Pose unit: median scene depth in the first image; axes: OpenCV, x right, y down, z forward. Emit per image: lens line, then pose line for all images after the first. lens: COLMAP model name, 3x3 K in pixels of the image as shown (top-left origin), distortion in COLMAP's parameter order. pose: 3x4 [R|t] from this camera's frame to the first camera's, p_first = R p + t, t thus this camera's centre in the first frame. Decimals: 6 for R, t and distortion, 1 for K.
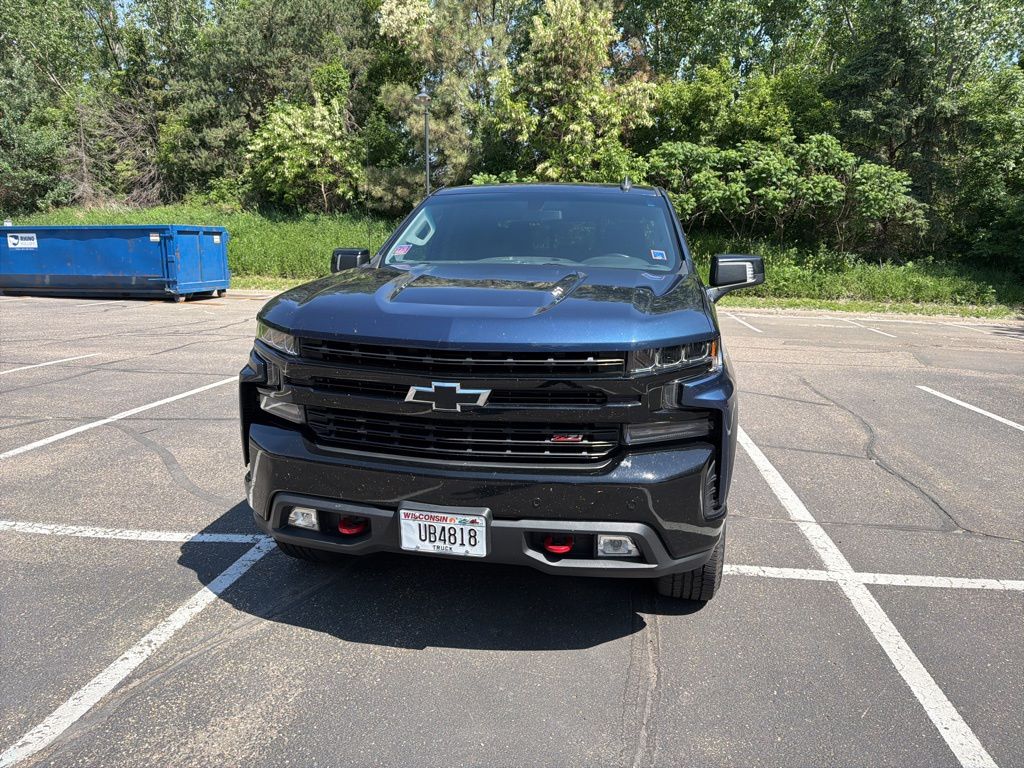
lens RADIAL K [[721.2, 0, 513.6], [0, 721.2, 372.4], [0, 0, 1]] dist [0.027321, -0.036767]
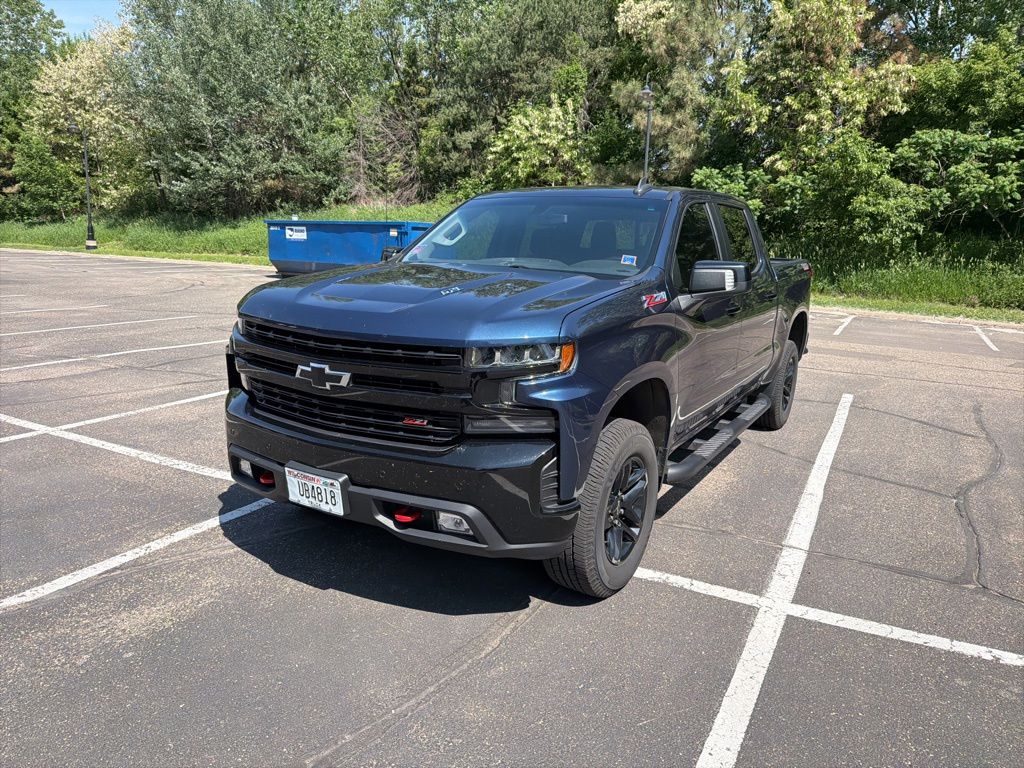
lens RADIAL K [[719.9, 0, 514.0], [0, 719.9, 380.9], [0, 0, 1]] dist [0.020427, -0.024605]
pose [[0.939657, 0.081656, -0.332229, 0.063584], [-0.075770, 0.996654, 0.030656, -0.001958], [0.333621, -0.003633, 0.942700, -0.000552]]
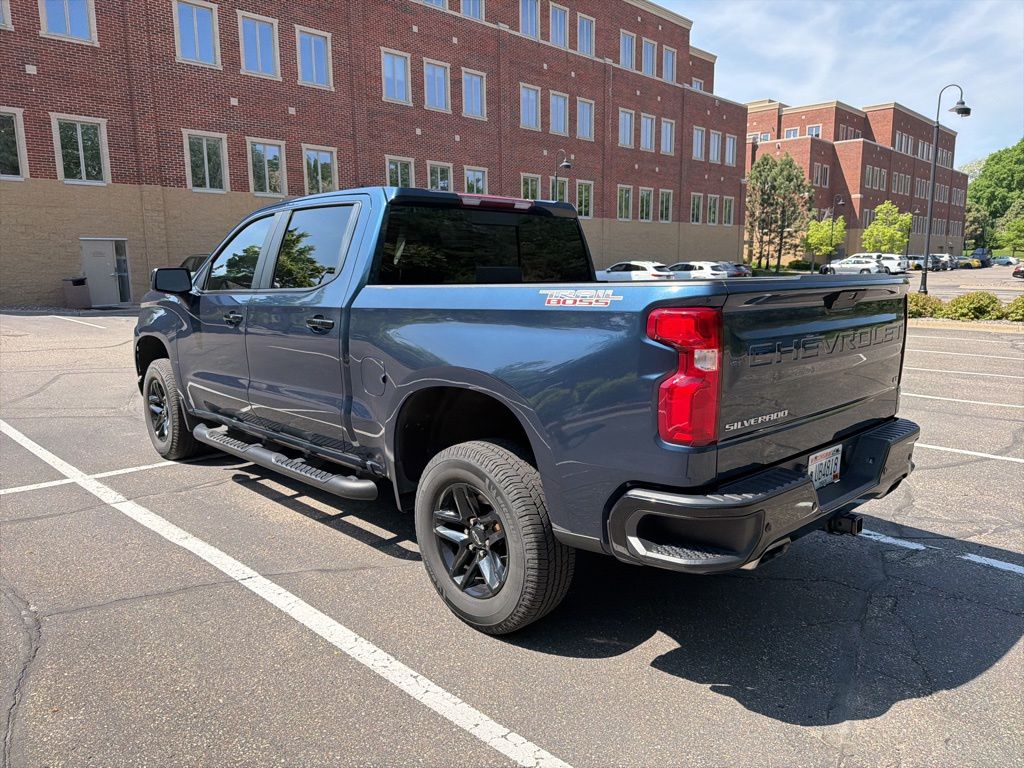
lens RADIAL K [[718.8, 0, 507.7], [0, 718.8, 382.9], [0, 0, 1]] dist [0.051484, -0.088285]
pose [[-0.581945, 0.110155, -0.805733, 0.169927], [-0.144985, 0.960857, 0.236079, -0.059914], [0.800199, 0.254205, -0.543195, 0.370962]]
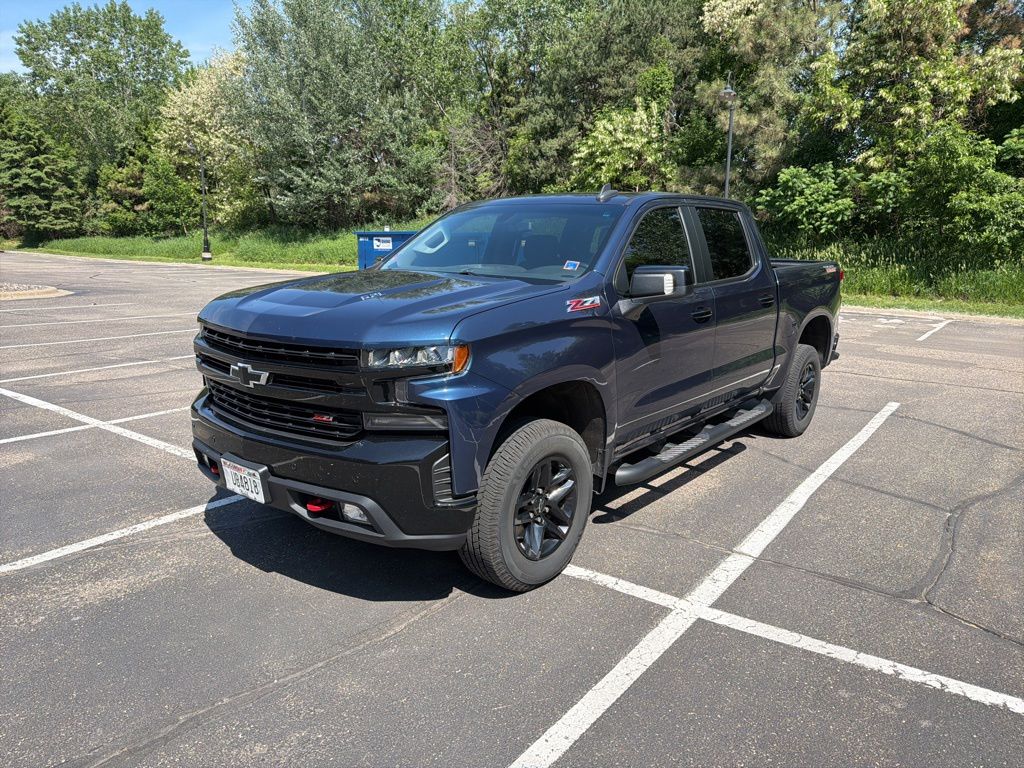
lens RADIAL K [[719.4, 0, 513.7], [0, 719.4, 383.6], [0, 0, 1]] dist [0.022186, -0.027173]
pose [[0.882739, 0.089008, -0.461356, 0.098637], [-0.081014, 0.996020, 0.037151, -0.003986], [0.462826, 0.004581, 0.886437, 0.008060]]
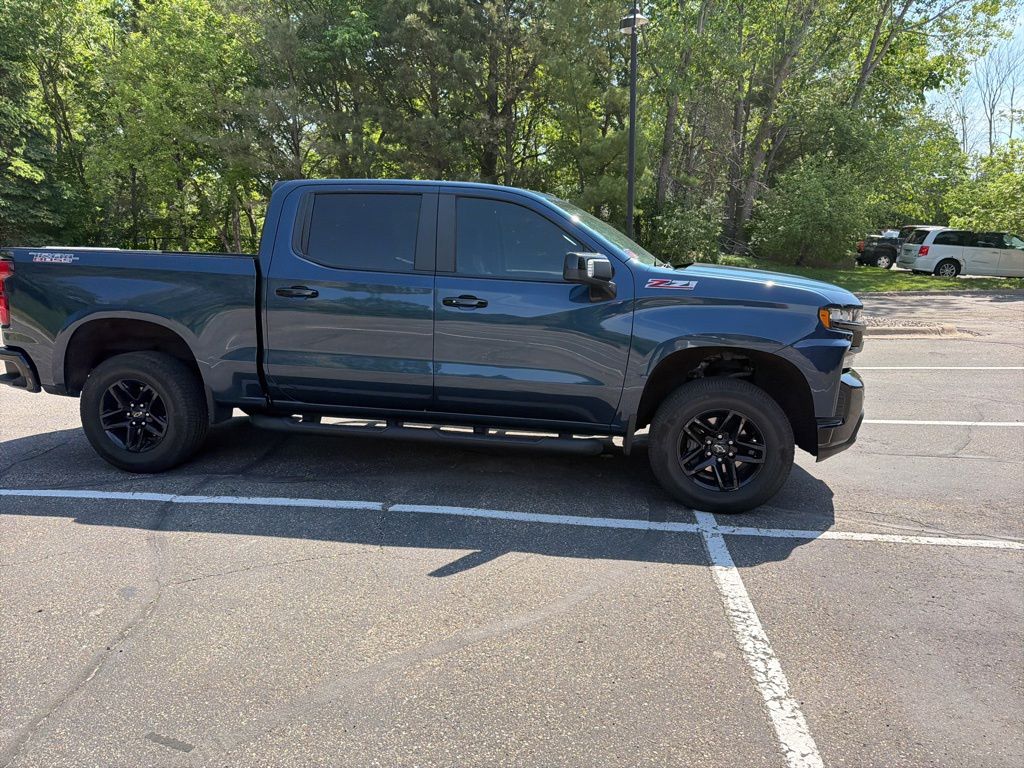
lens RADIAL K [[721.6, 0, 513.4], [0, 721.6, 384.0], [0, 0, 1]] dist [0.017662, -0.023231]
pose [[-0.030714, -0.190136, 0.981277, -0.218507], [0.152472, 0.969360, 0.192599, -0.036935], [-0.987830, 0.155532, -0.000783, 0.206957]]
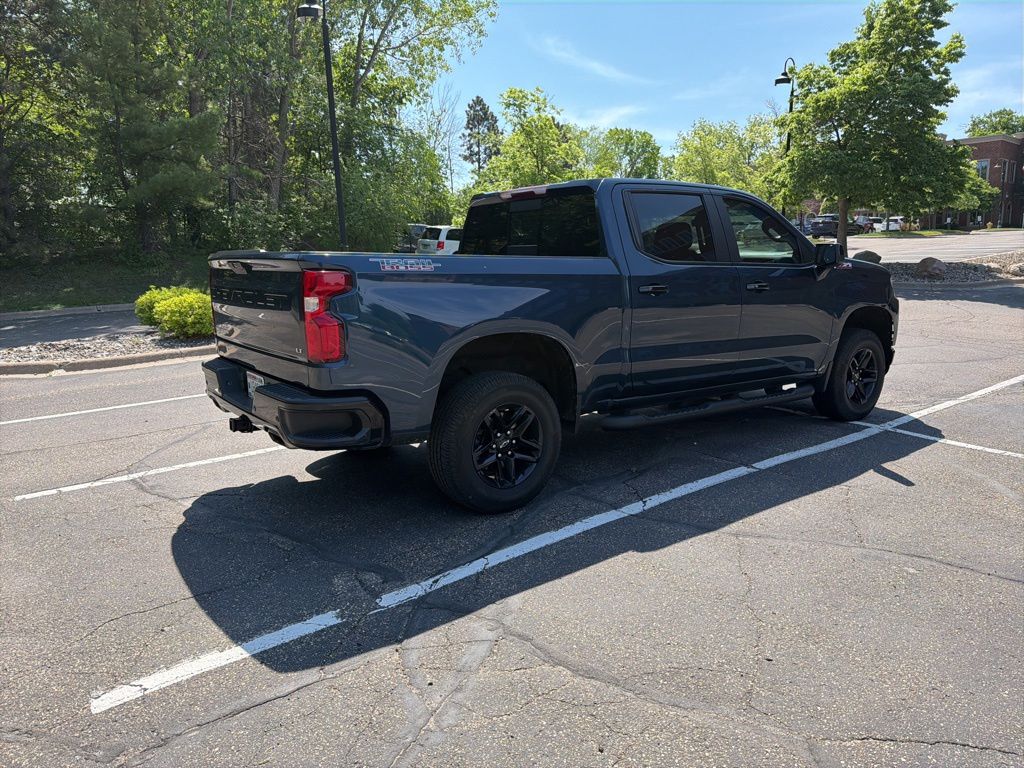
lens RADIAL K [[718.4, 0, 510.8], [0, 718.4, 391.7], [0, 0, 1]] dist [0.048536, -0.066236]
pose [[-0.735603, -0.136702, 0.663476, -0.128768], [0.109674, 0.942472, 0.315783, -0.072552], [-0.668475, 0.305057, -0.678292, 0.430230]]
